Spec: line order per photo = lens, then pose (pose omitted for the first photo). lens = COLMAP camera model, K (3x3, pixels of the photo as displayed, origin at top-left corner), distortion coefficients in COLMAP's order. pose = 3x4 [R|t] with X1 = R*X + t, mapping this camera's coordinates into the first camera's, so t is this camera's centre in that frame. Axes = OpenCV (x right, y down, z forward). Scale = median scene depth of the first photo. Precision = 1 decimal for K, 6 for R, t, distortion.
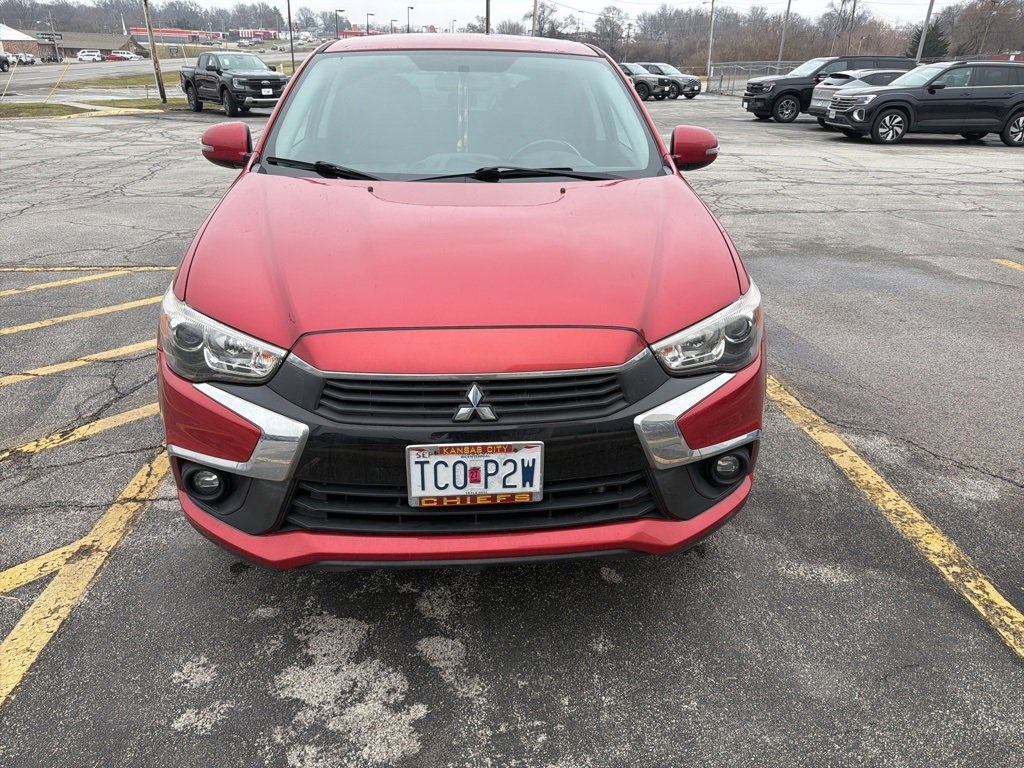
lens RADIAL K [[762.5, 0, 570.3], [0, 762.5, 381.8], [0, 0, 1]] dist [0.001866, -0.006183]
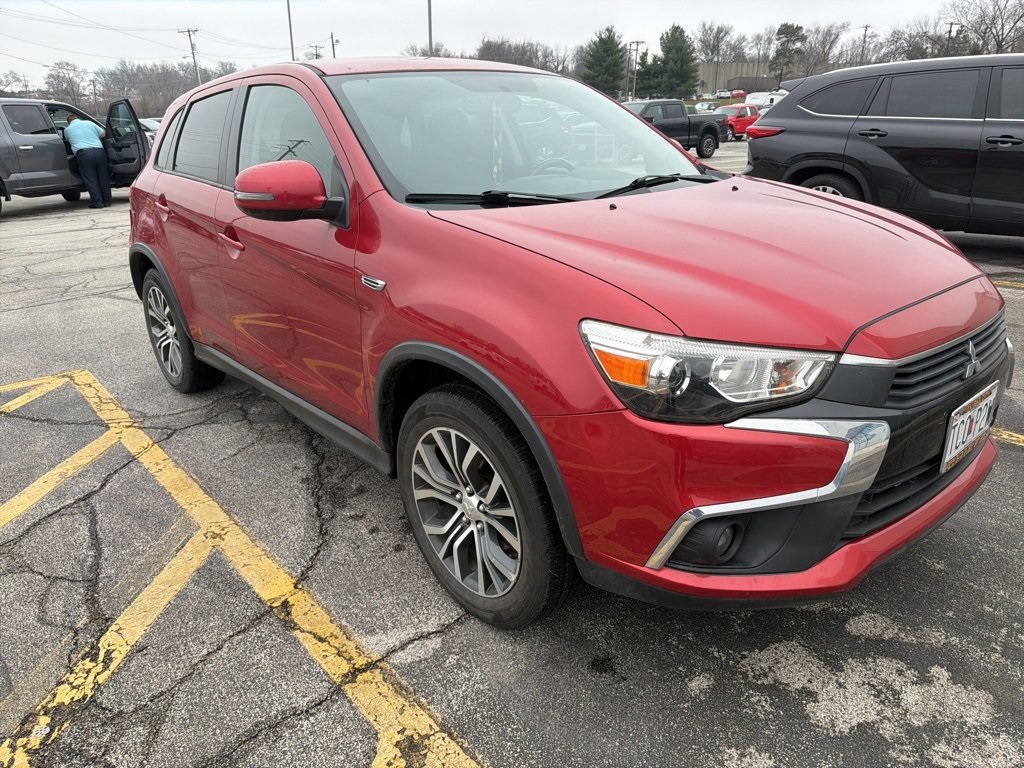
lens RADIAL K [[740.2, 0, 512.0], [0, 740.2, 384.0], [0, 0, 1]] dist [-0.000035, -0.005359]
pose [[0.796164, -0.237104, 0.556691, -1.079275], [0.266437, 0.963408, 0.029281, -0.123724], [-0.543263, 0.125010, 0.830204, 0.415563]]
